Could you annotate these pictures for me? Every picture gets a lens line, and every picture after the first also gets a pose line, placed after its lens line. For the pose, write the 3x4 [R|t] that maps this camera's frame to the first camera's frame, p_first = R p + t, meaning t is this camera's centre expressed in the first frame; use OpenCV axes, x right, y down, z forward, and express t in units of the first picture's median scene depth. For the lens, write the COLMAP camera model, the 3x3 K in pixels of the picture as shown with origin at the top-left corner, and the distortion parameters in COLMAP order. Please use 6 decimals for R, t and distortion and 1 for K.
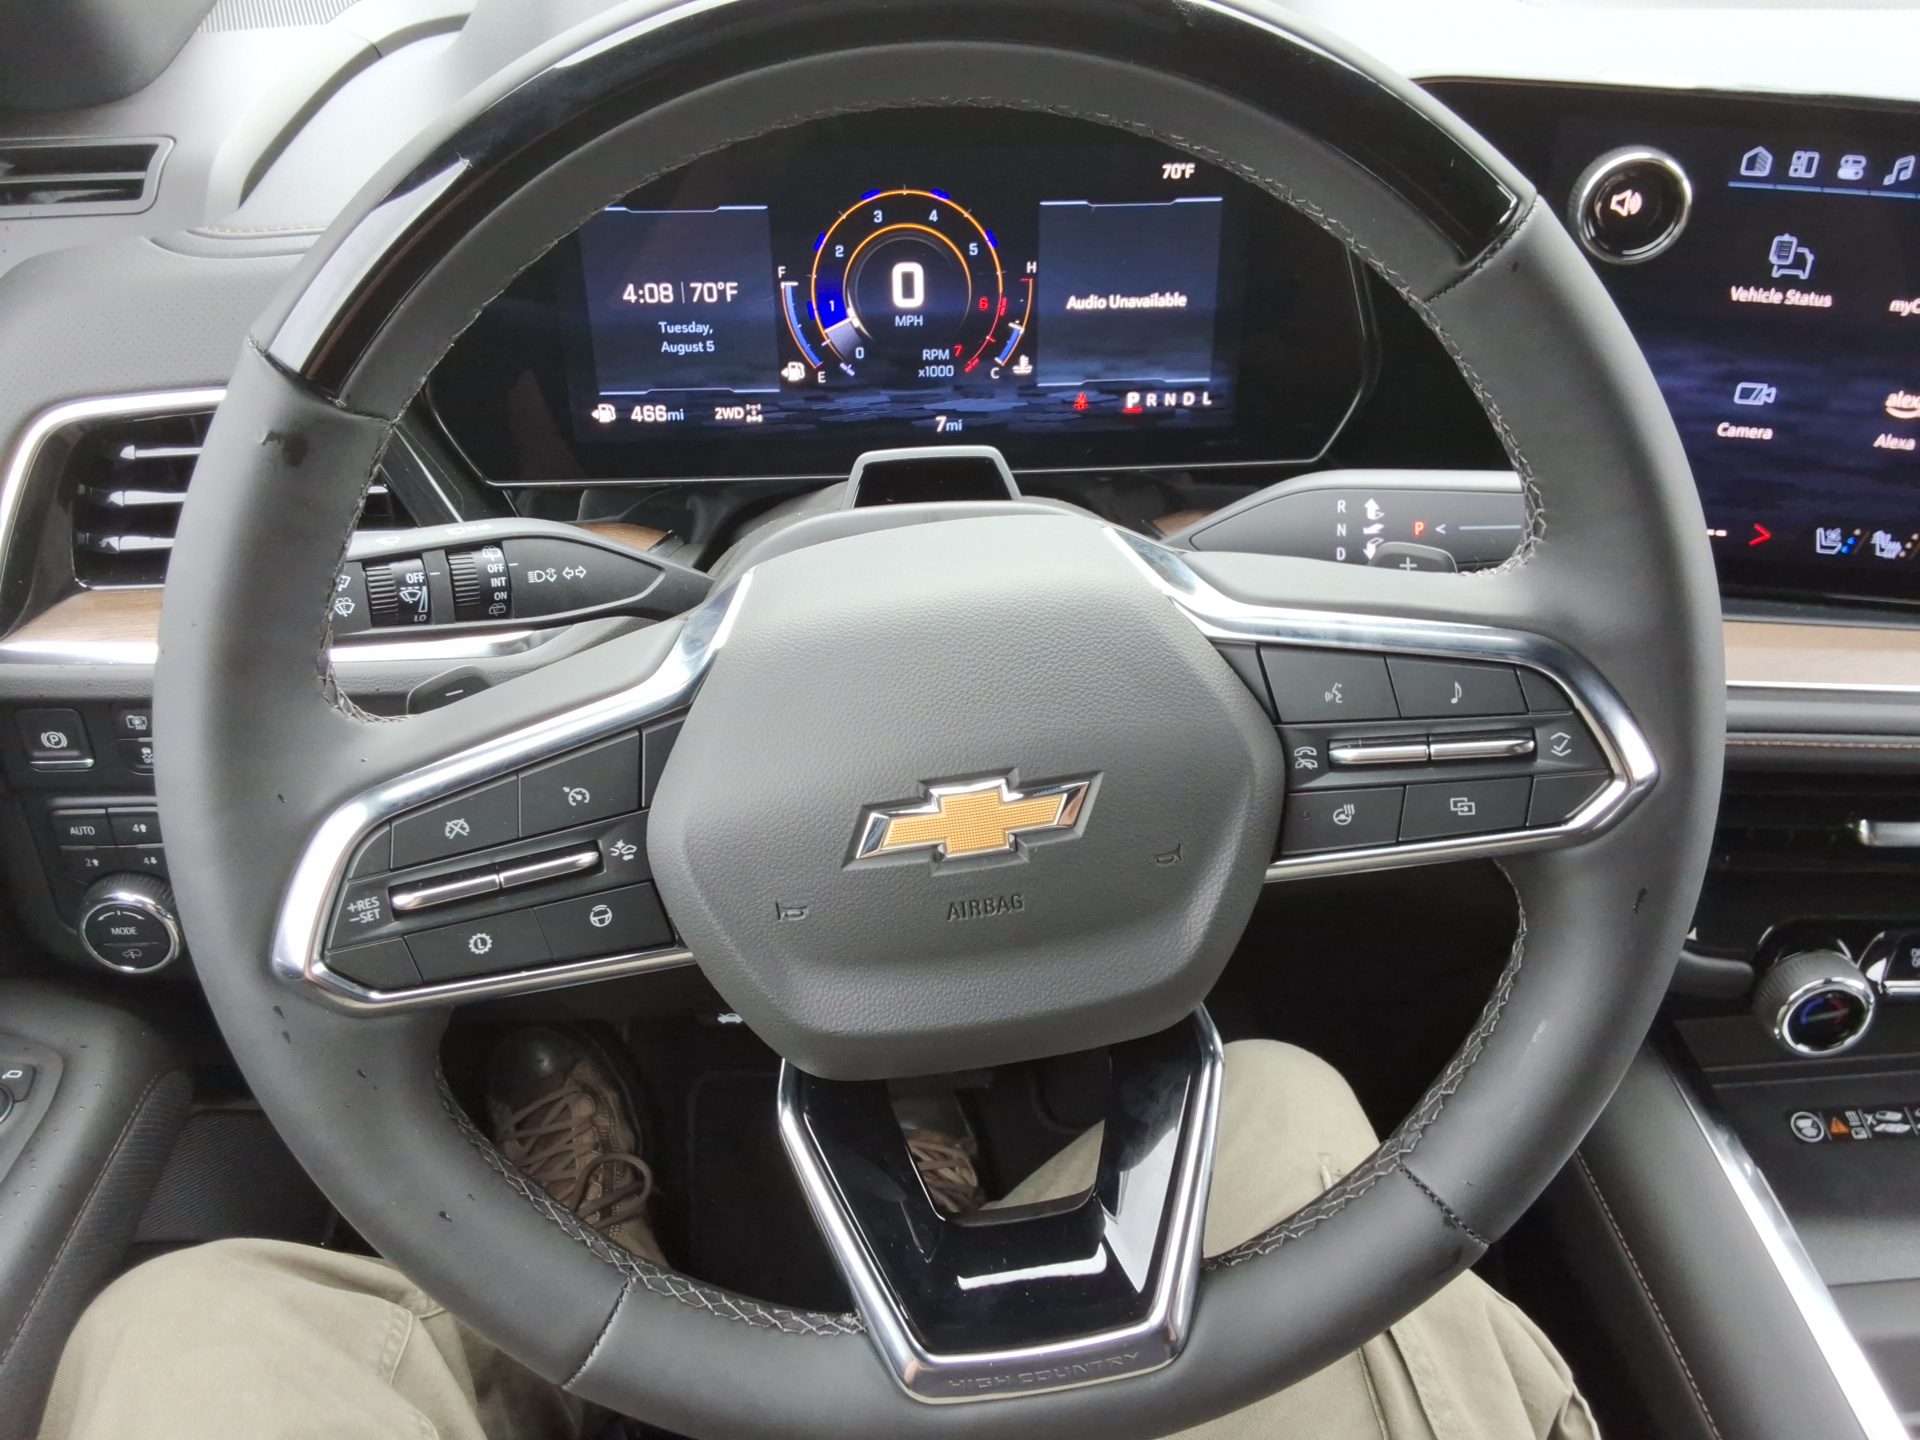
lens RADIAL K [[1541.7, 0, 970.3], [0, 1541.7, 738.6], [0, 0, 1]] dist [0.117042, -0.185607]
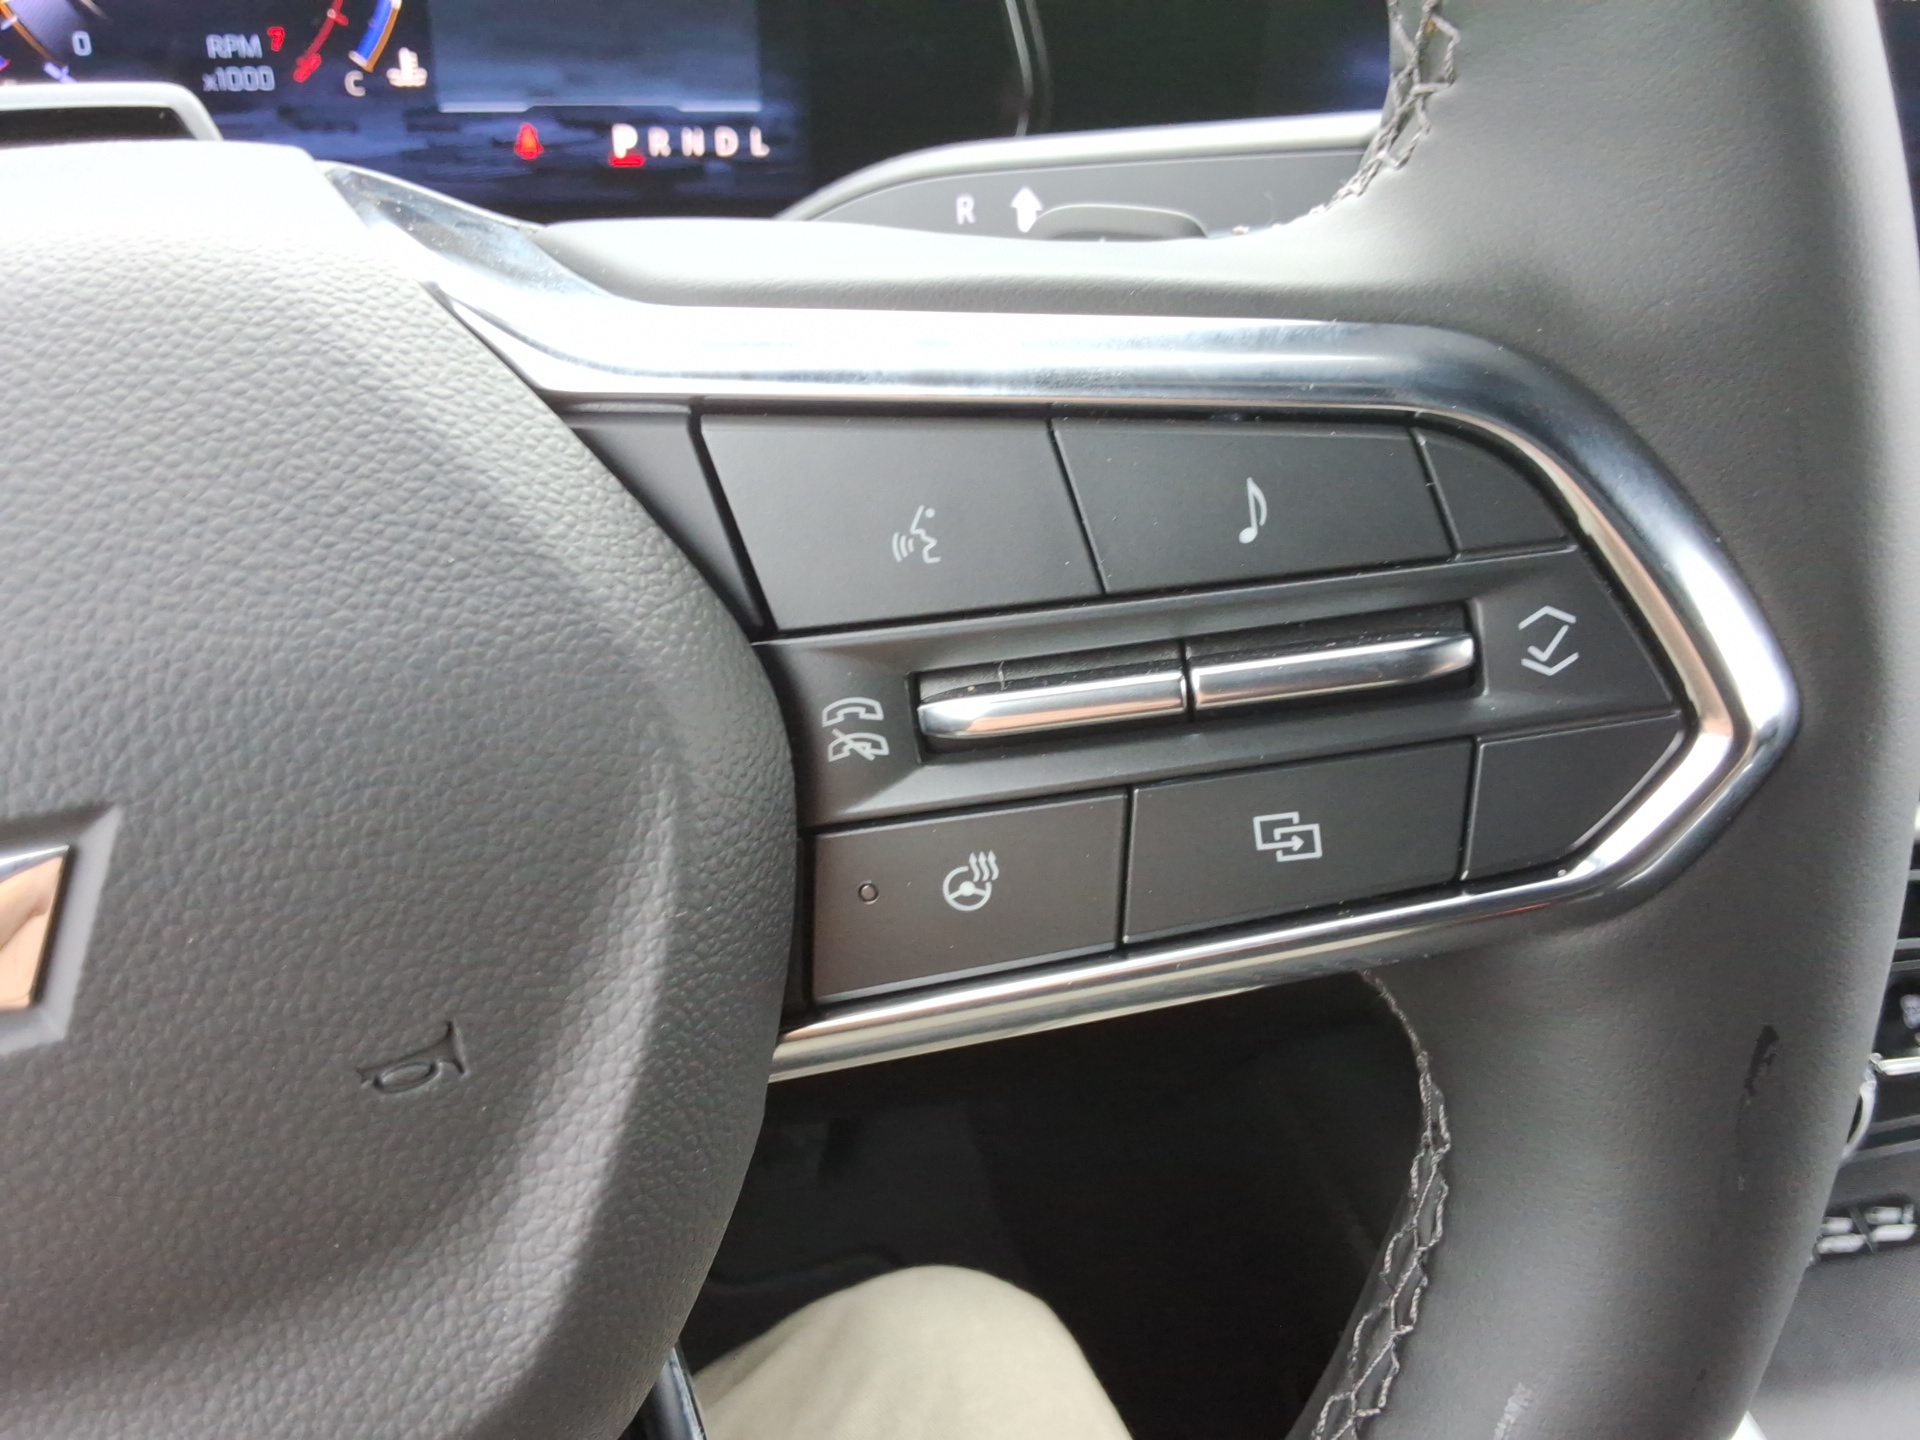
lens RADIAL K [[1541.7, 0, 970.3], [0, 1541.7, 738.6], [0, 0, 1]] dist [0.117042, -0.185607]
pose [[0.984696, -0.058974, 0.163998, 0.184320], [0.063025, 0.997819, -0.019603, 0.023008], [-0.162485, 0.029639, 0.986266, 0.648317]]
